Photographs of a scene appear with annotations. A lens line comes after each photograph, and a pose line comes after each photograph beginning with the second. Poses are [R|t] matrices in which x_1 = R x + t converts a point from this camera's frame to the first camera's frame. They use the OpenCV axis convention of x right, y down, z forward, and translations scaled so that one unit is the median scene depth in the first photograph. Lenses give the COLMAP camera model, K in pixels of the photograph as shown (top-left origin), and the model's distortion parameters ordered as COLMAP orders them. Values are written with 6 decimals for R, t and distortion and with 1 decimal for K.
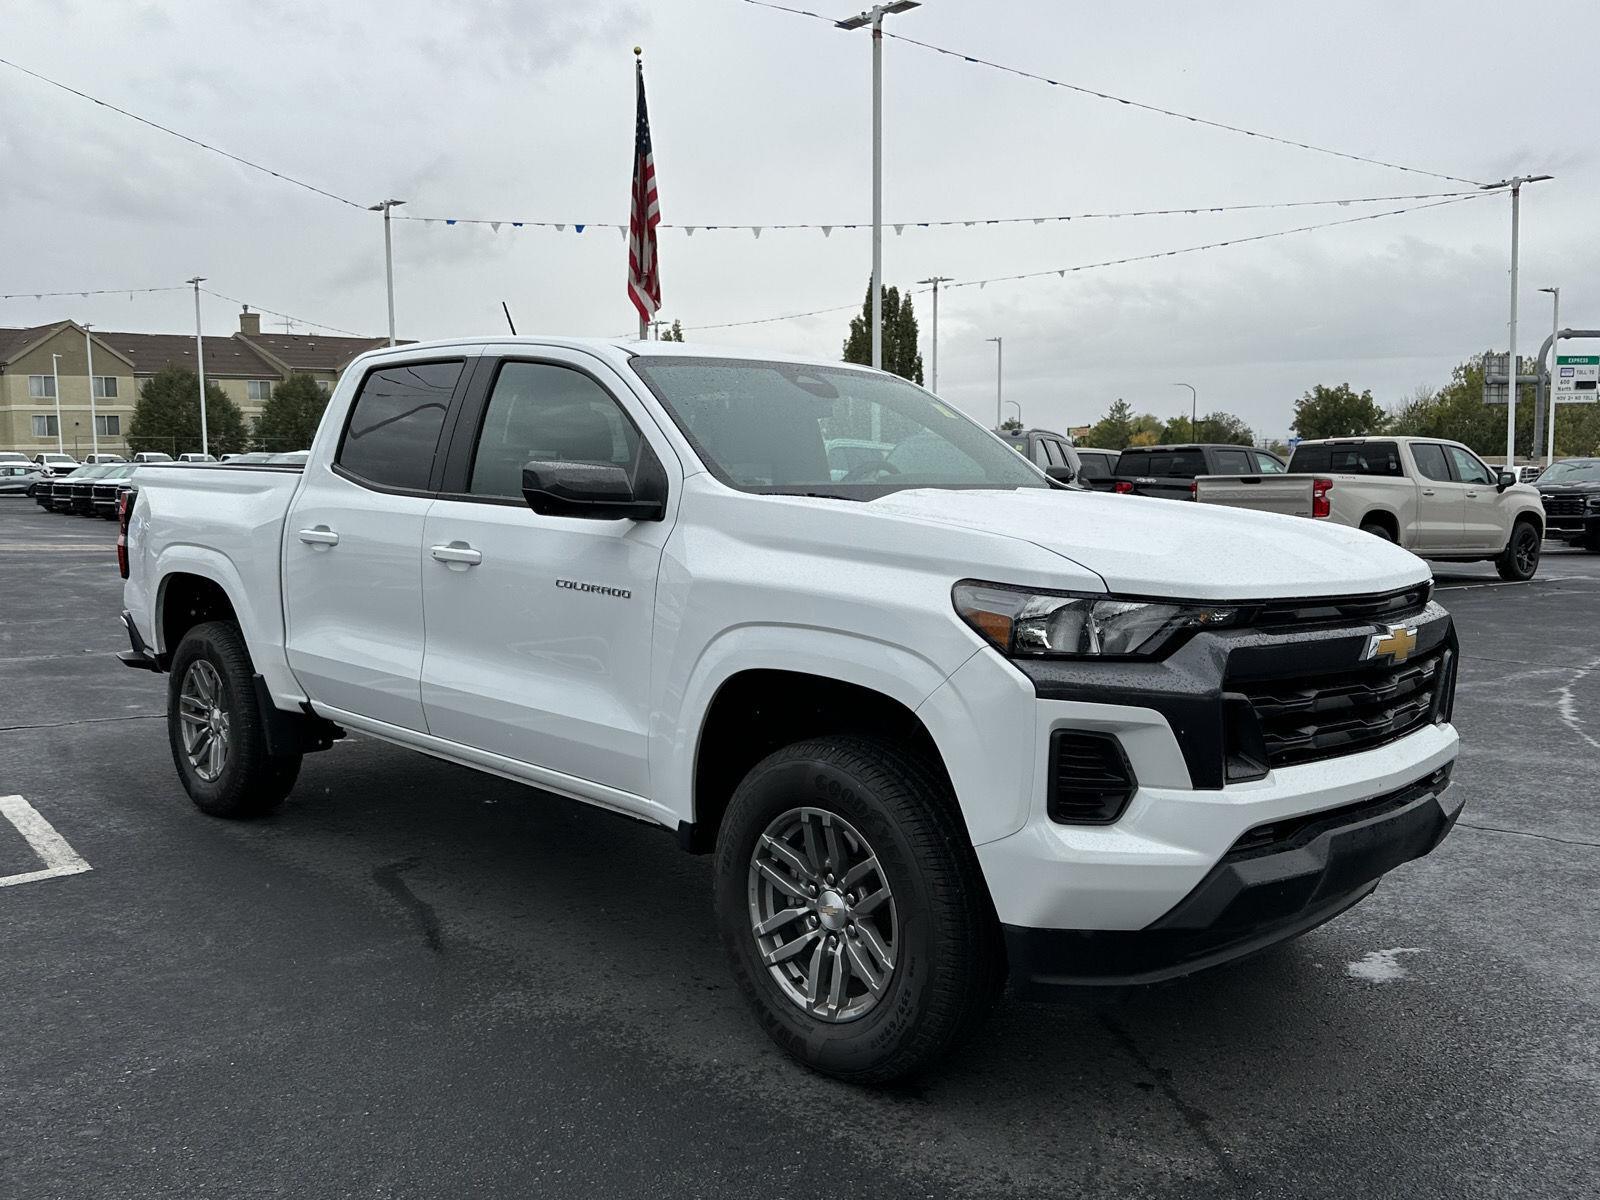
lens RADIAL K [[1398.3, 0, 805.8], [0, 1398.3, 601.8], [0, 0, 1]] dist [0.136776, -0.255403]
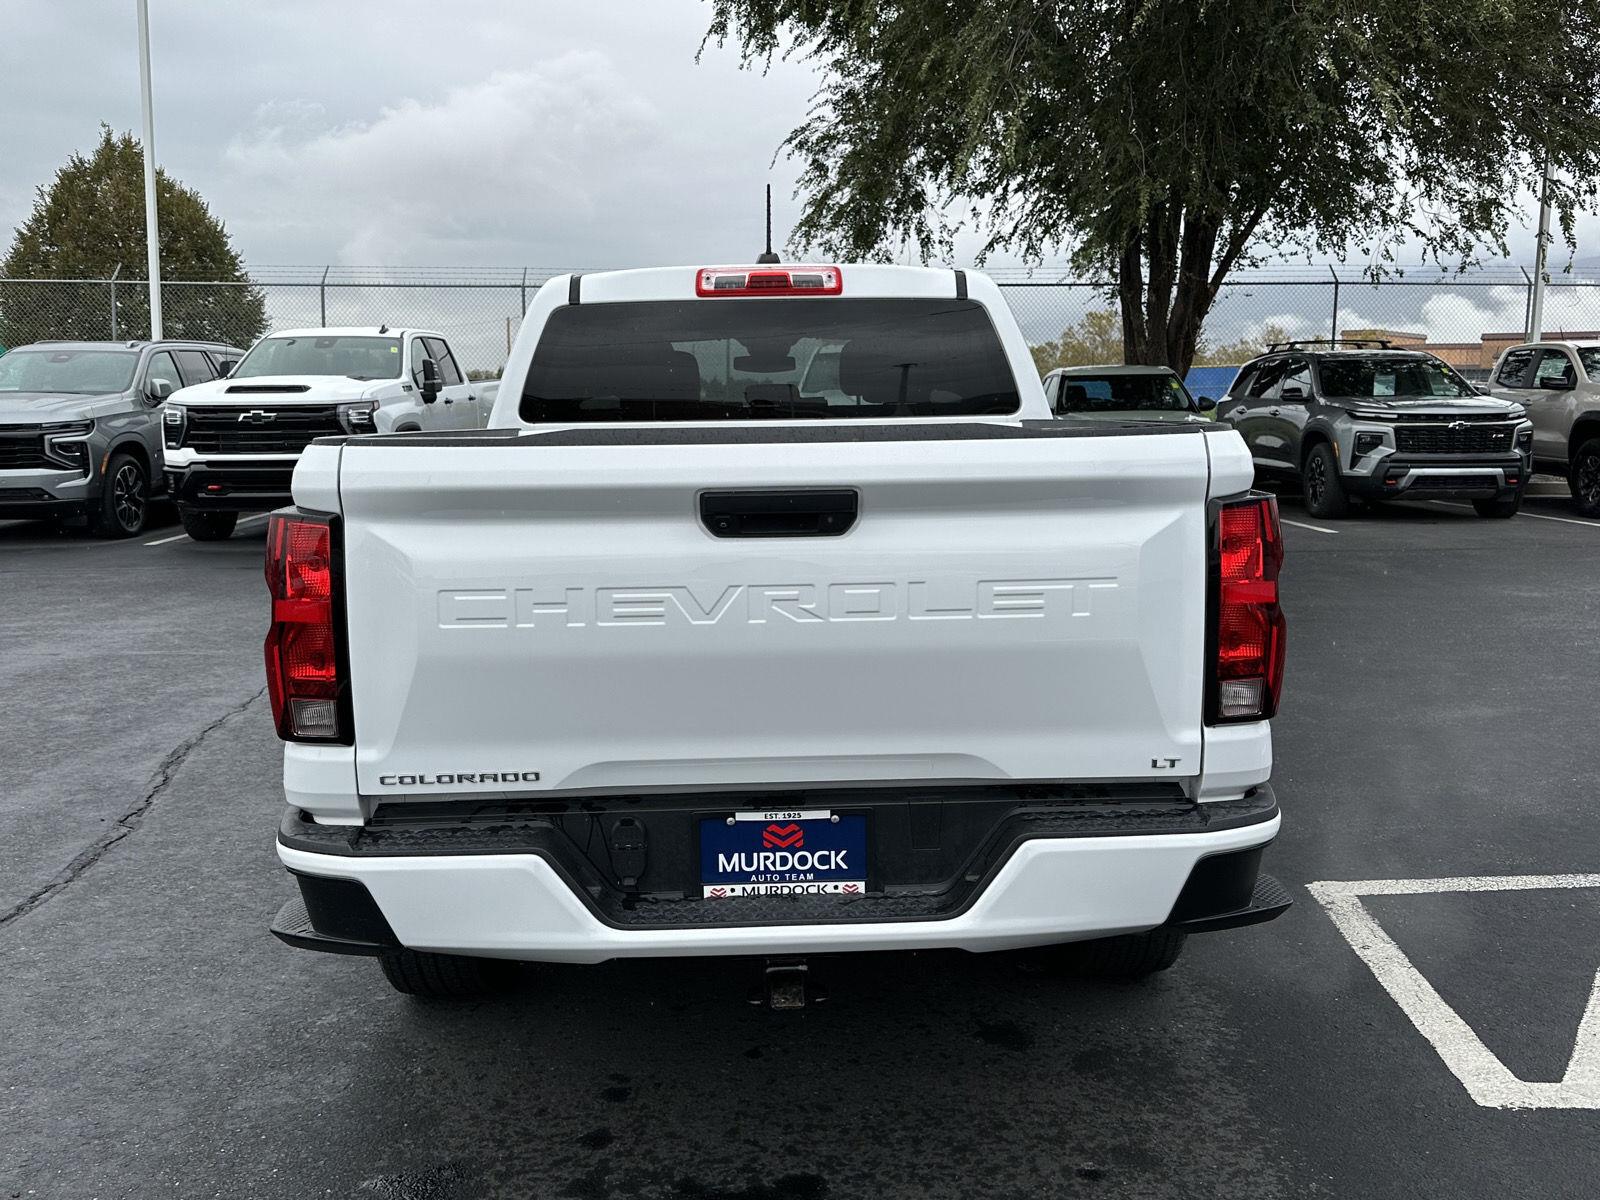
lens RADIAL K [[1398.3, 0, 804.9], [0, 1398.3, 585.5], [0, 0, 1]] dist [0.136776, -0.255403]
pose [[-0.728925, -0.085665, 0.679212, -0.735733], [0.074086, 0.976442, 0.202662, -0.157829], [-0.680573, 0.198045, -0.705407, 1.538076]]
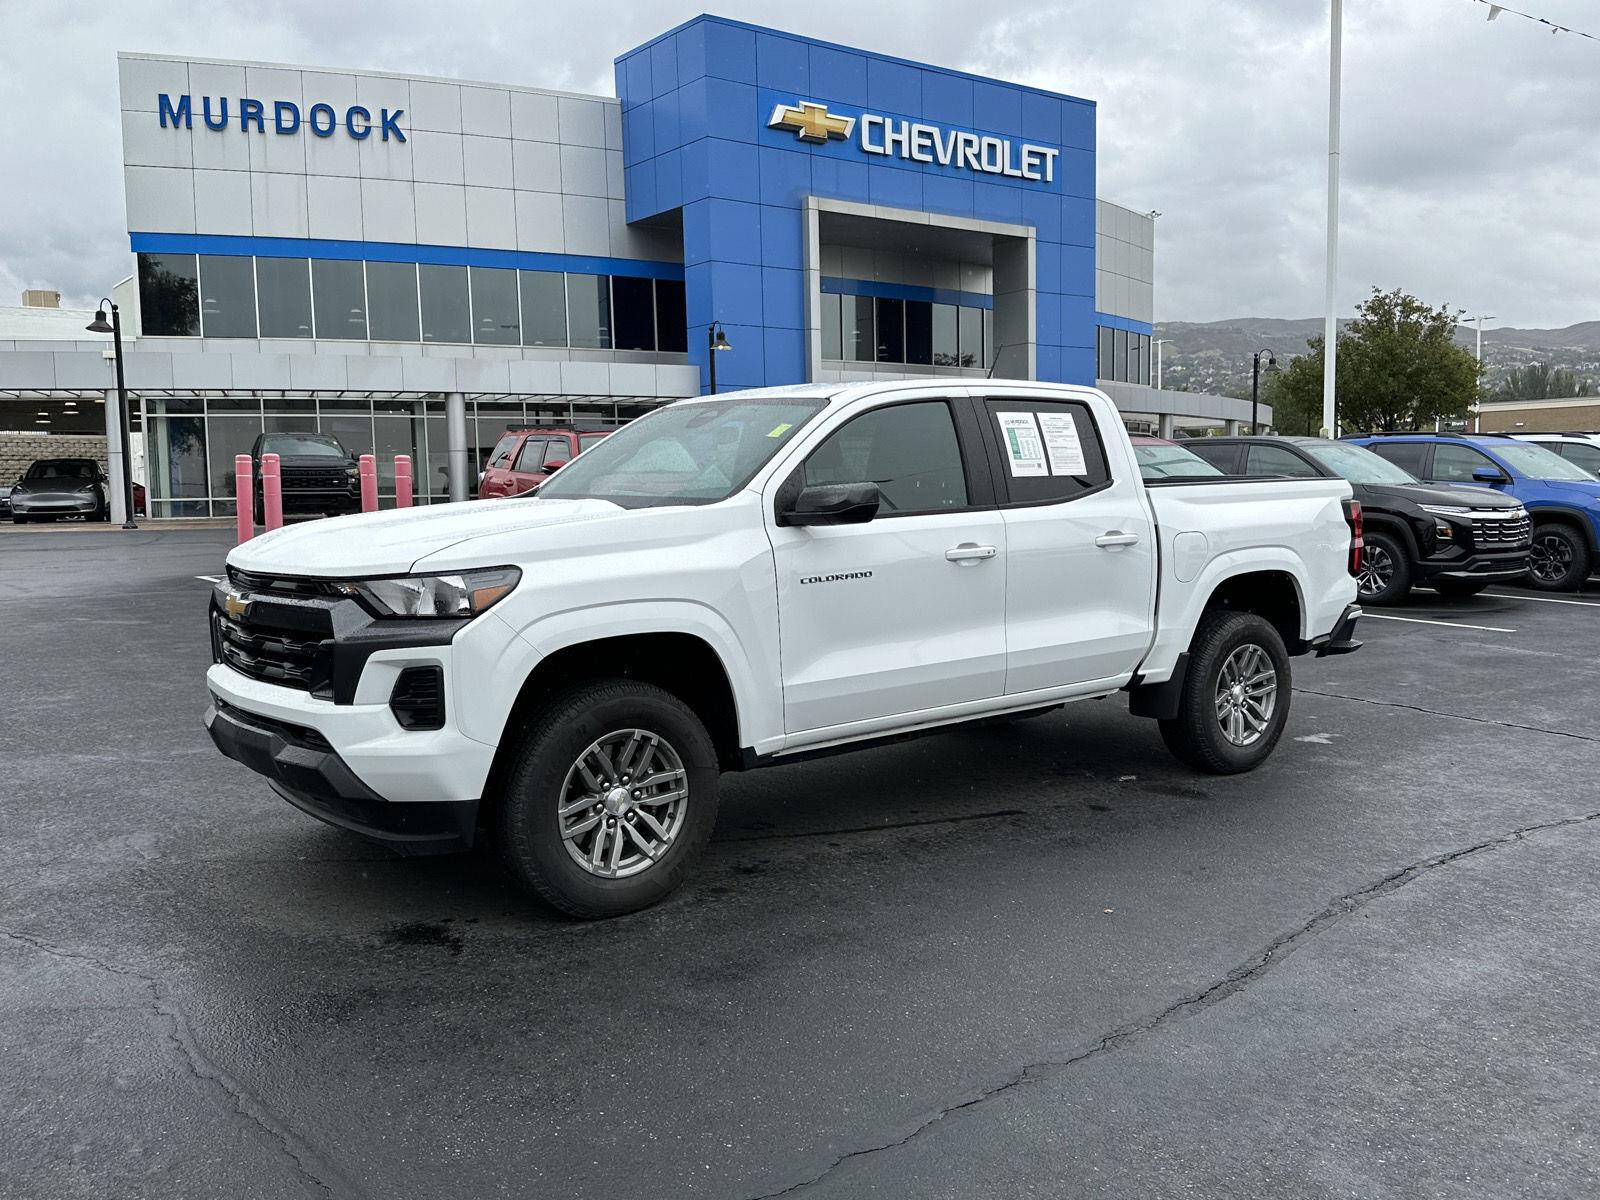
lens RADIAL K [[1398.3, 0, 814.3], [0, 1398.3, 608.7], [0, 0, 1]] dist [0.136776, -0.255403]
pose [[-0.097691, 0.091719, -0.990981, 1.019517], [-0.089059, 0.990944, 0.100495, -0.094264], [0.991224, 0.098073, -0.088638, 0.972535]]
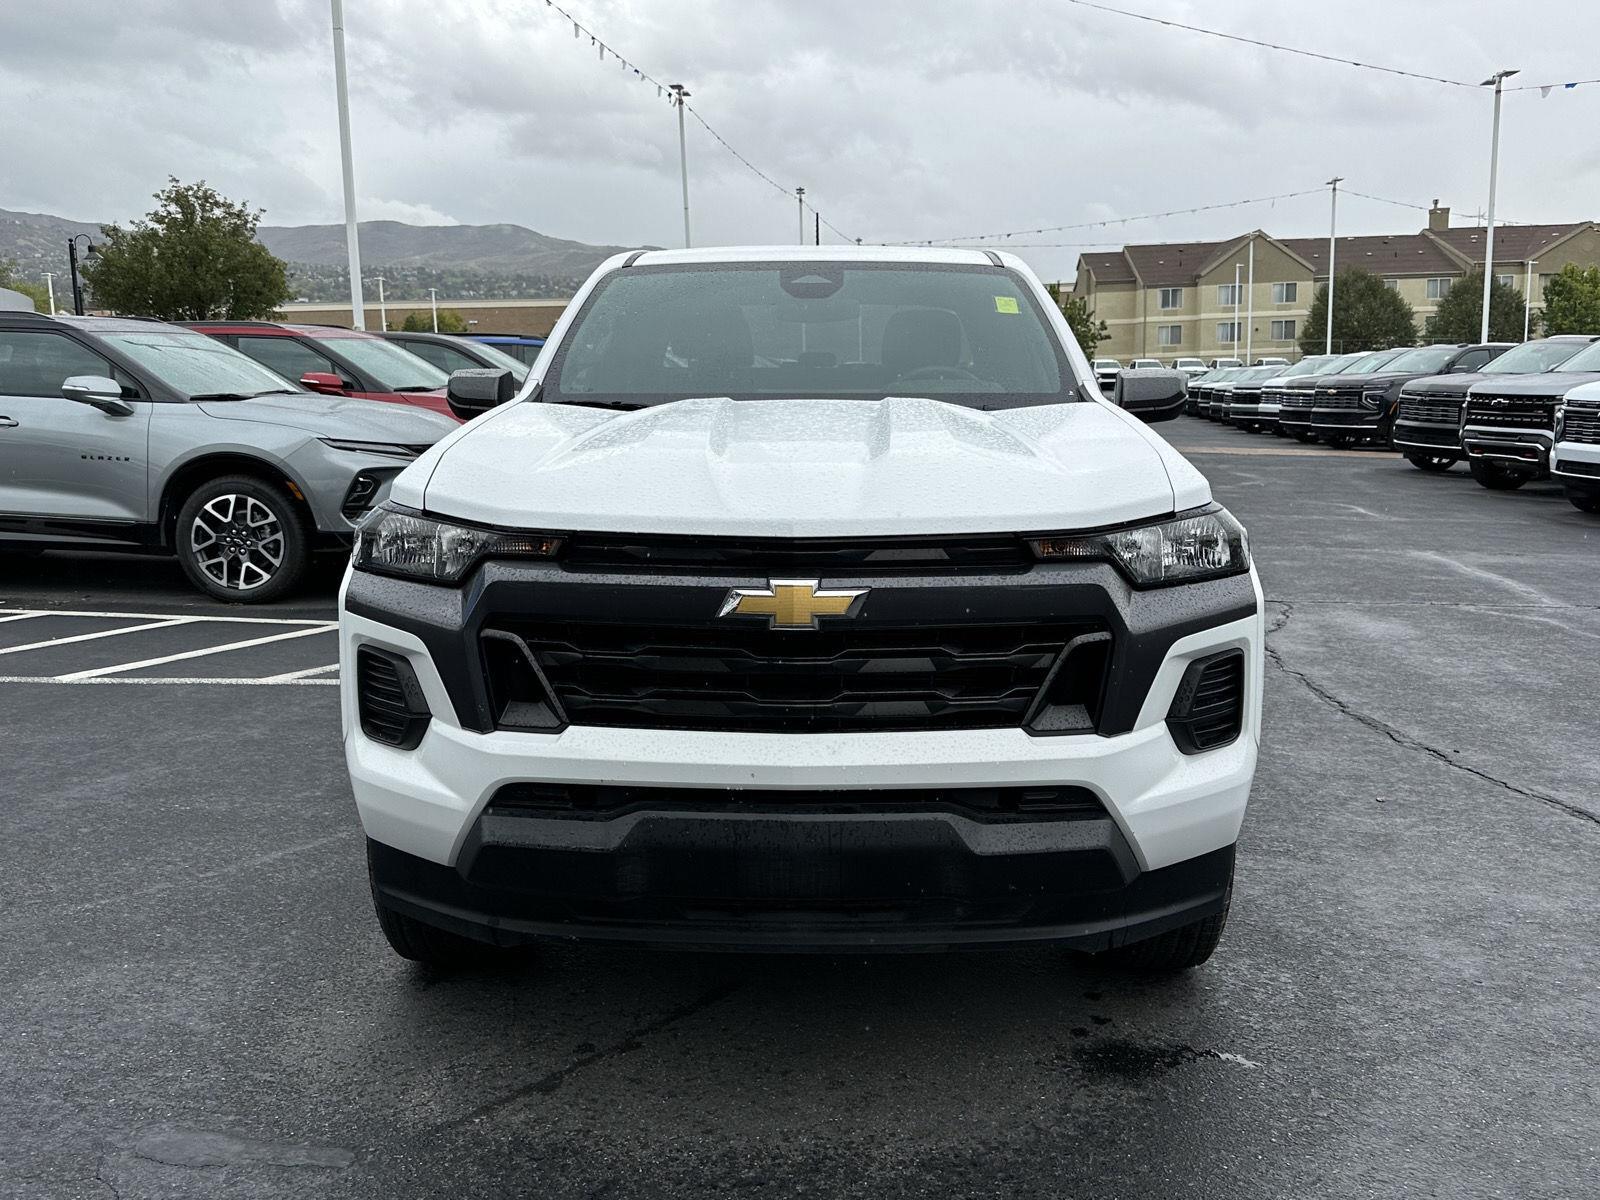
lens RADIAL K [[1398.3, 0, 810.0], [0, 1398.3, 610.3], [0, 0, 1]] dist [0.136776, -0.255403]
pose [[0.696694, 0.112887, -0.708431, 0.548706], [-0.060387, 0.993265, 0.098888, -0.024878], [0.714822, -0.026115, 0.698818, 0.265244]]
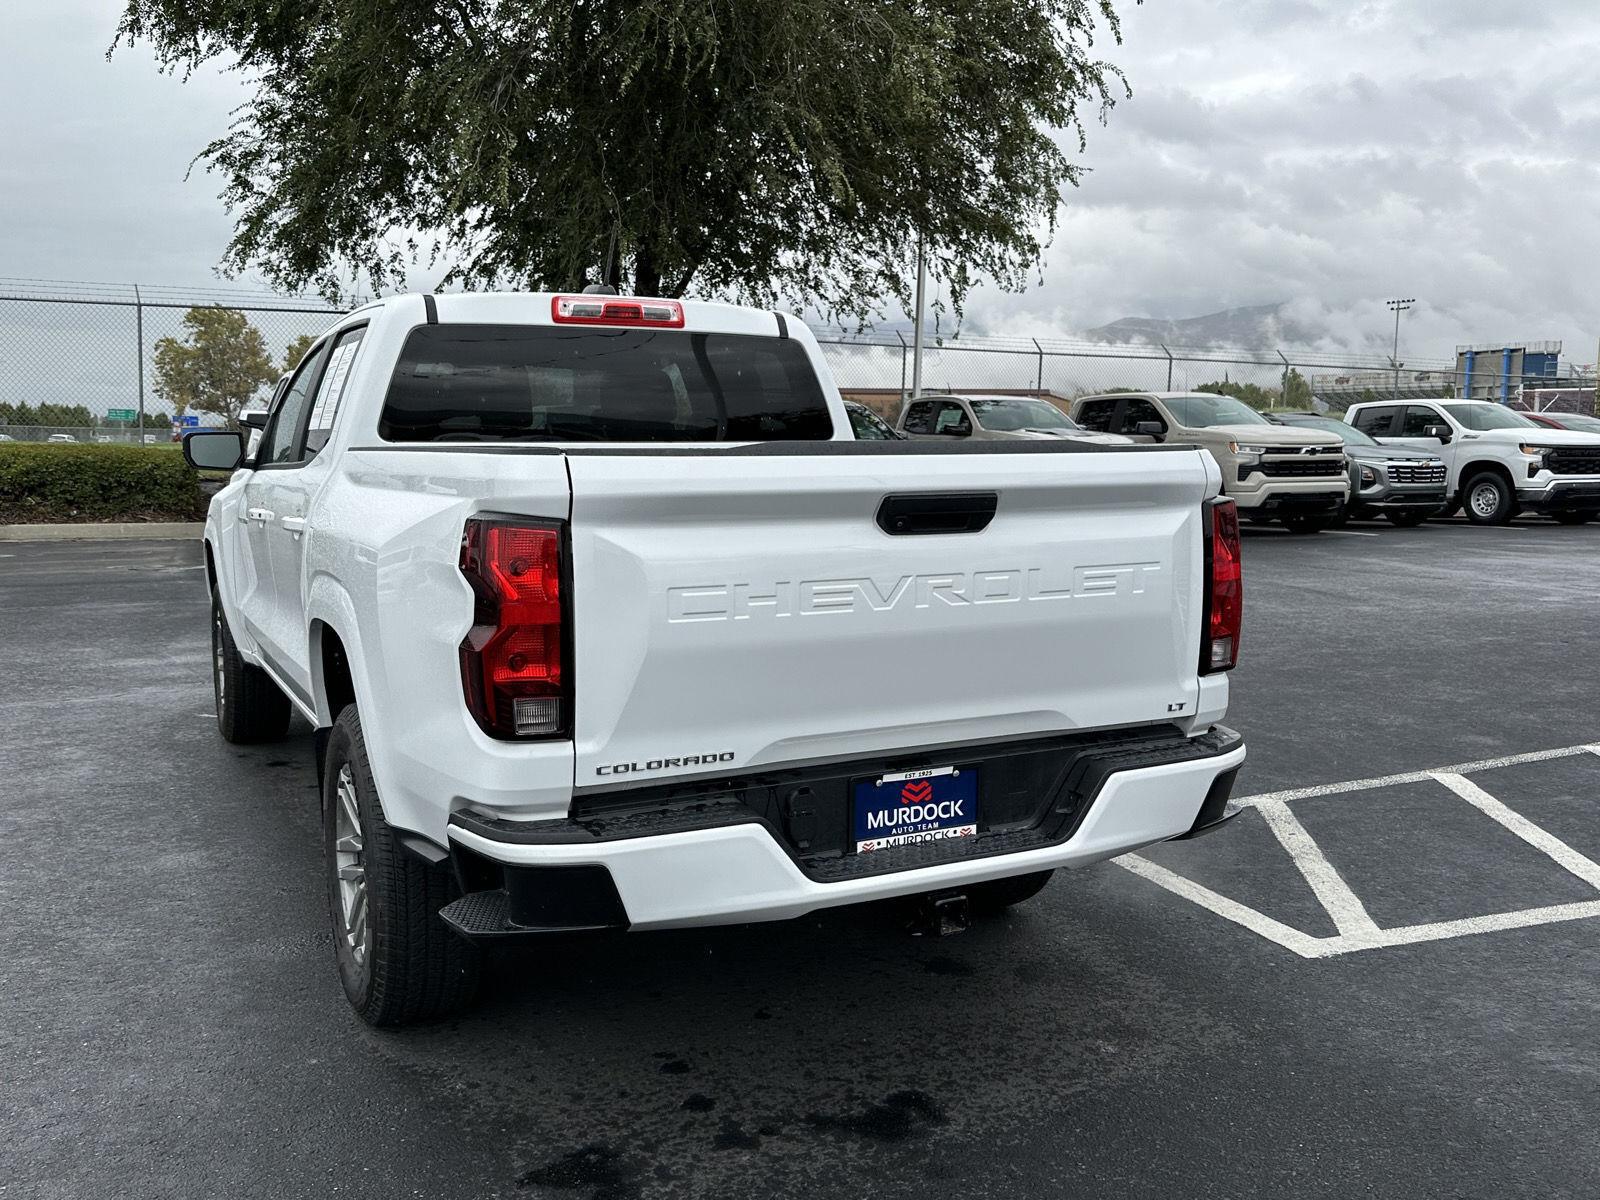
lens RADIAL K [[1398.3, 0, 807.6], [0, 1398.3, 583.5], [0, 0, 1]] dist [0.136776, -0.255403]
pose [[-0.952448, -0.039426, 0.302141, -0.554289], [0.021589, 0.980370, 0.195982, -0.168361], [-0.303936, 0.193185, -0.932900, 1.721407]]
